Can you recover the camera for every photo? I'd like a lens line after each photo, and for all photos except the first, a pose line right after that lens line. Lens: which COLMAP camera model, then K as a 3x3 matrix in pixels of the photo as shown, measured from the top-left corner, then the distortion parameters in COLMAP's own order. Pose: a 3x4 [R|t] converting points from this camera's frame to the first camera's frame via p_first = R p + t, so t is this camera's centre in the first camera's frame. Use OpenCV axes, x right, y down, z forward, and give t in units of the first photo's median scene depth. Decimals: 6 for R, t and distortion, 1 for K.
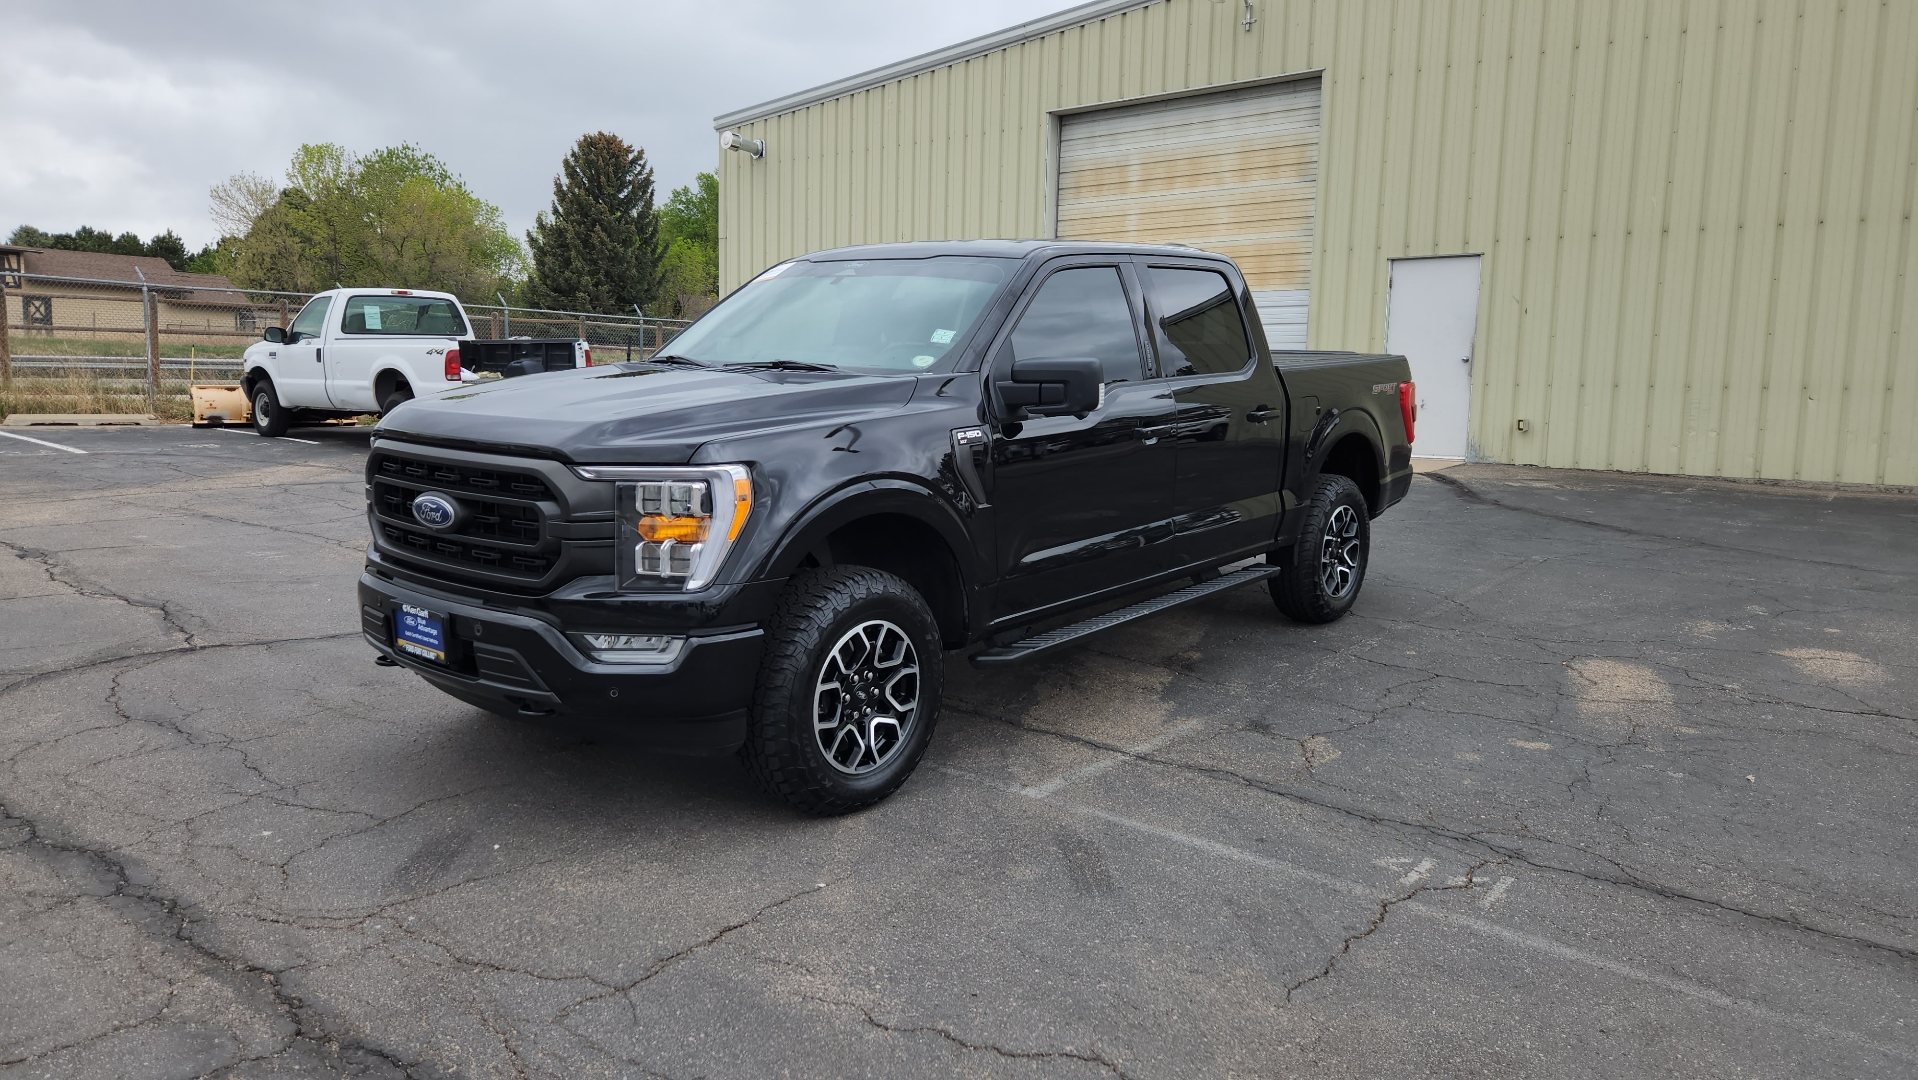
lens RADIAL K [[1279.0, 0, 930.5], [0, 1279.0, 536.5], [0, 0, 1]] dist [0.070082, -0.048845]
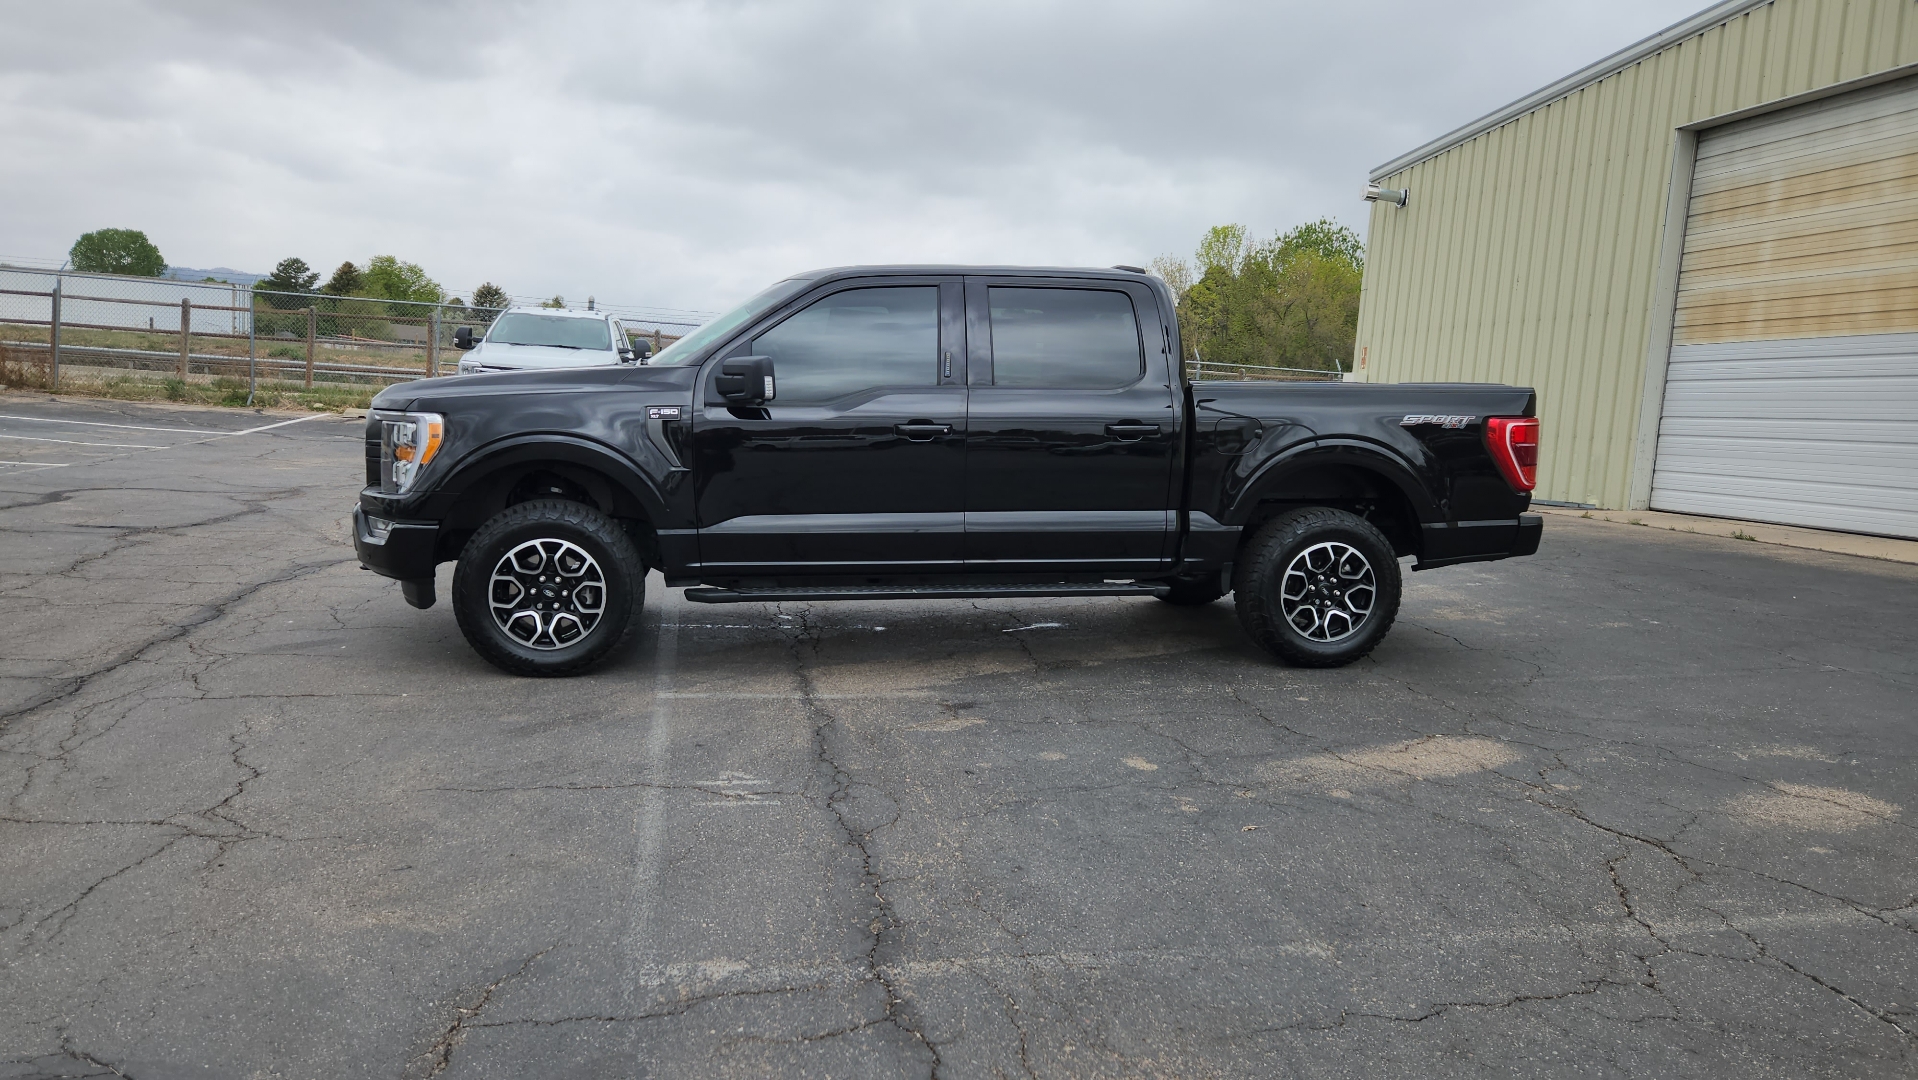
lens RADIAL K [[1278.1, 0, 930.7], [0, 1278.1, 534.5], [0, 0, 1]] dist [0.075019, -0.059099]
pose [[0.771521, 0.091252, -0.629626, 0.926364], [-0.124077, 0.992238, -0.008235, 0.018150], [0.623987, 0.084475, 0.776855, 0.148154]]
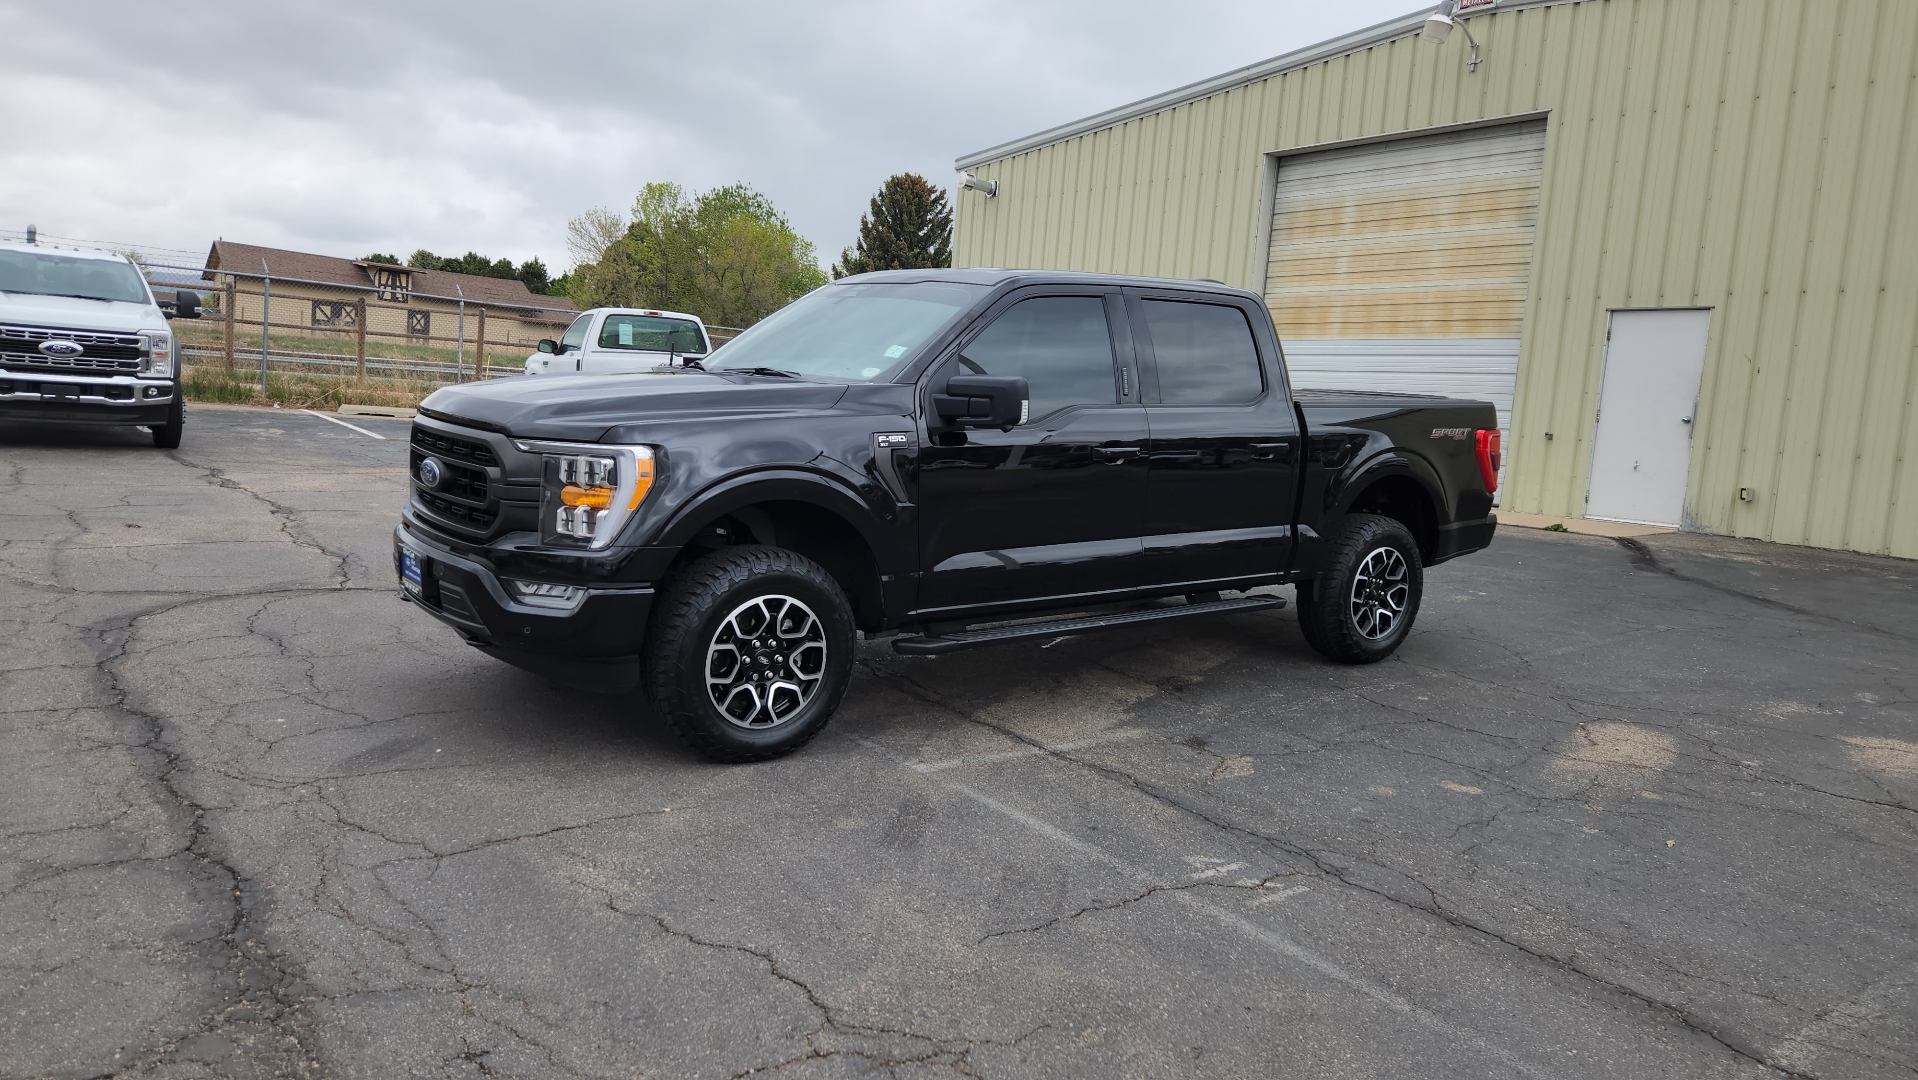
lens RADIAL K [[1279.0, 0, 926.3], [0, 1279.0, 533.9], [0, 0, 1]] dist [0.070082, -0.048845]
pose [[0.971793, 0.073147, -0.224206, 0.273219], [-0.080087, 0.996545, -0.022001, 0.021561], [0.221822, 0.039337, 0.974293, -0.061553]]
